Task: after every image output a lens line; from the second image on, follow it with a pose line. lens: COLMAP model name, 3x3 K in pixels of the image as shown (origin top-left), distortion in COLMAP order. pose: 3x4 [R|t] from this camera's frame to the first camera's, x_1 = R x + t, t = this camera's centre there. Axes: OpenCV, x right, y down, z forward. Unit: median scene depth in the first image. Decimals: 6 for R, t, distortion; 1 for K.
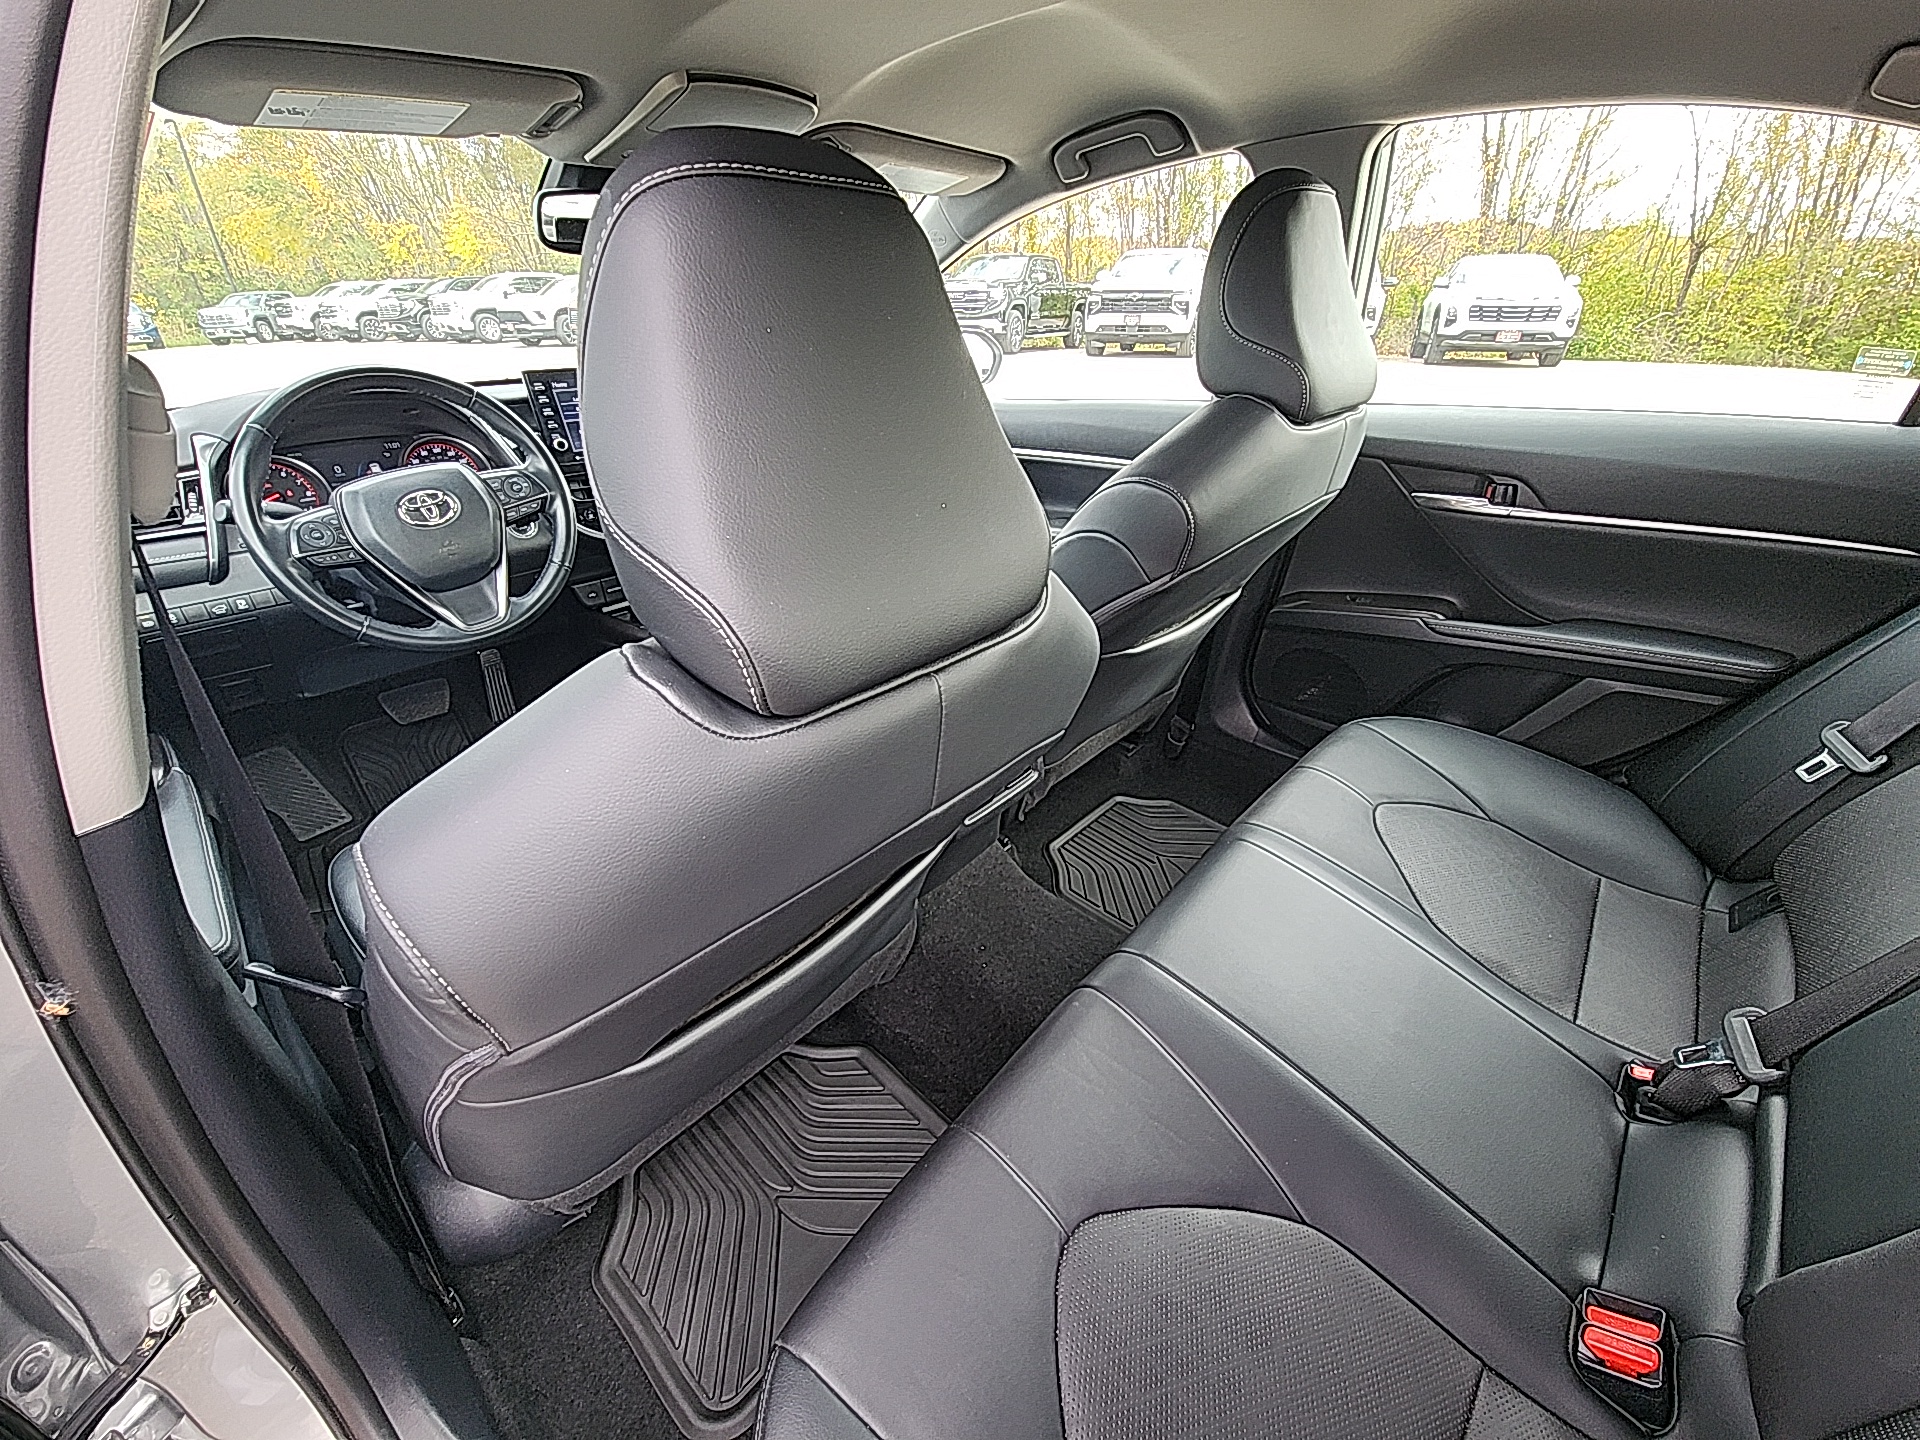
lens RADIAL K [[770.2, 0, 950.1], [0, 770.2, 709.7], [0, 0, 1]] dist [-0.000552, -0.000503]
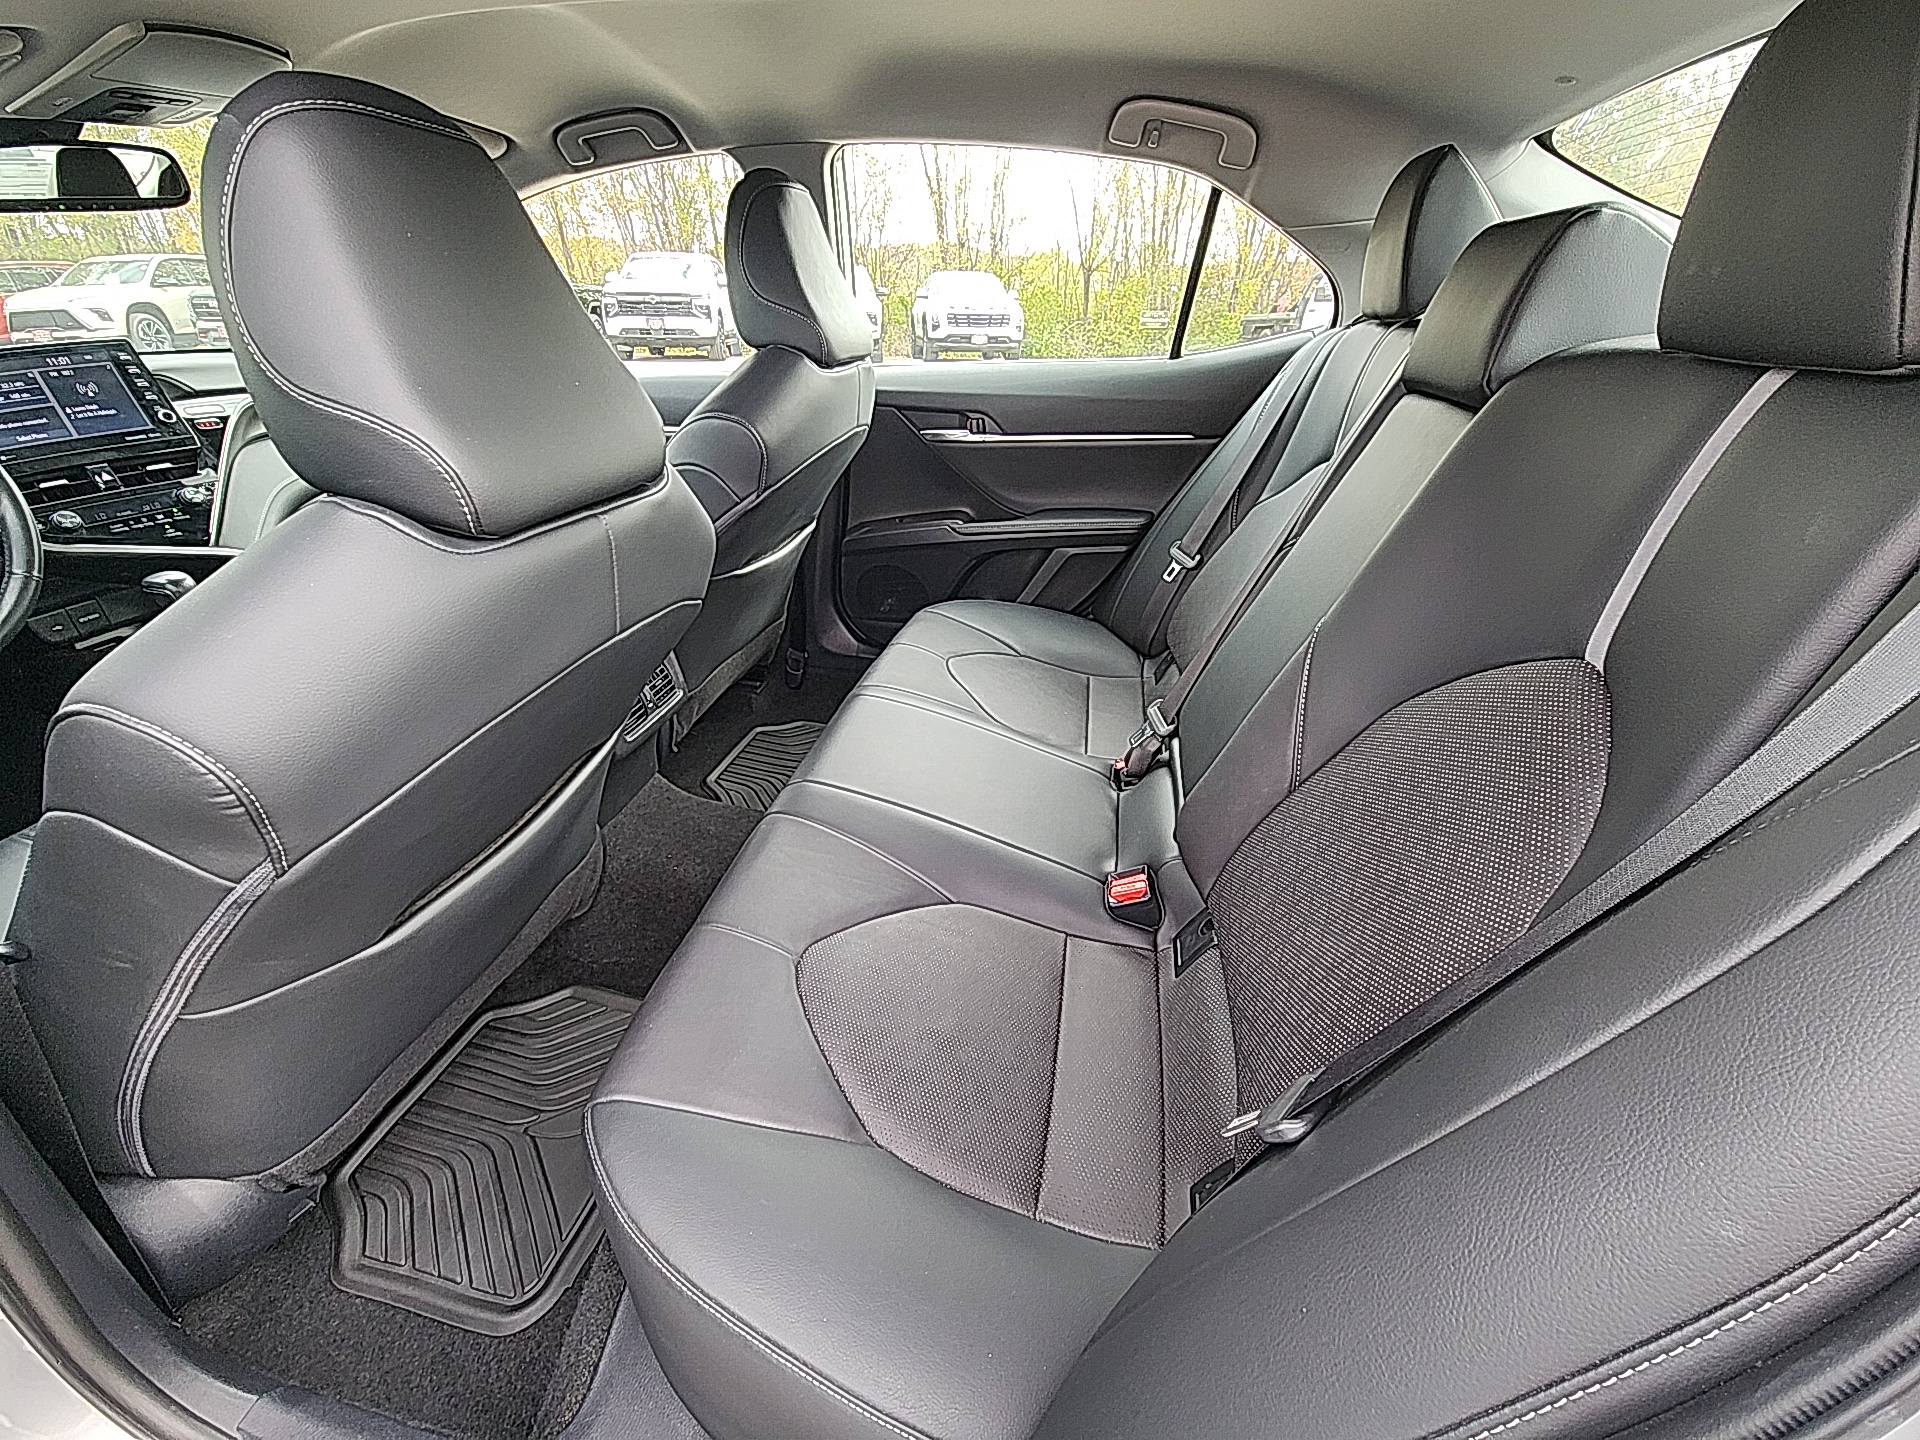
lens RADIAL K [[771.5, 0, 950.3], [0, 771.5, 709.4], [0, 0, 1]] dist [0.012732, -0.009378]
pose [[0.858168, -0.221737, 0.463012, -0.053299], [0.226807, 0.972875, 0.045537, 0.098164], [-0.460550, 0.065936, 0.885181, -0.118666]]
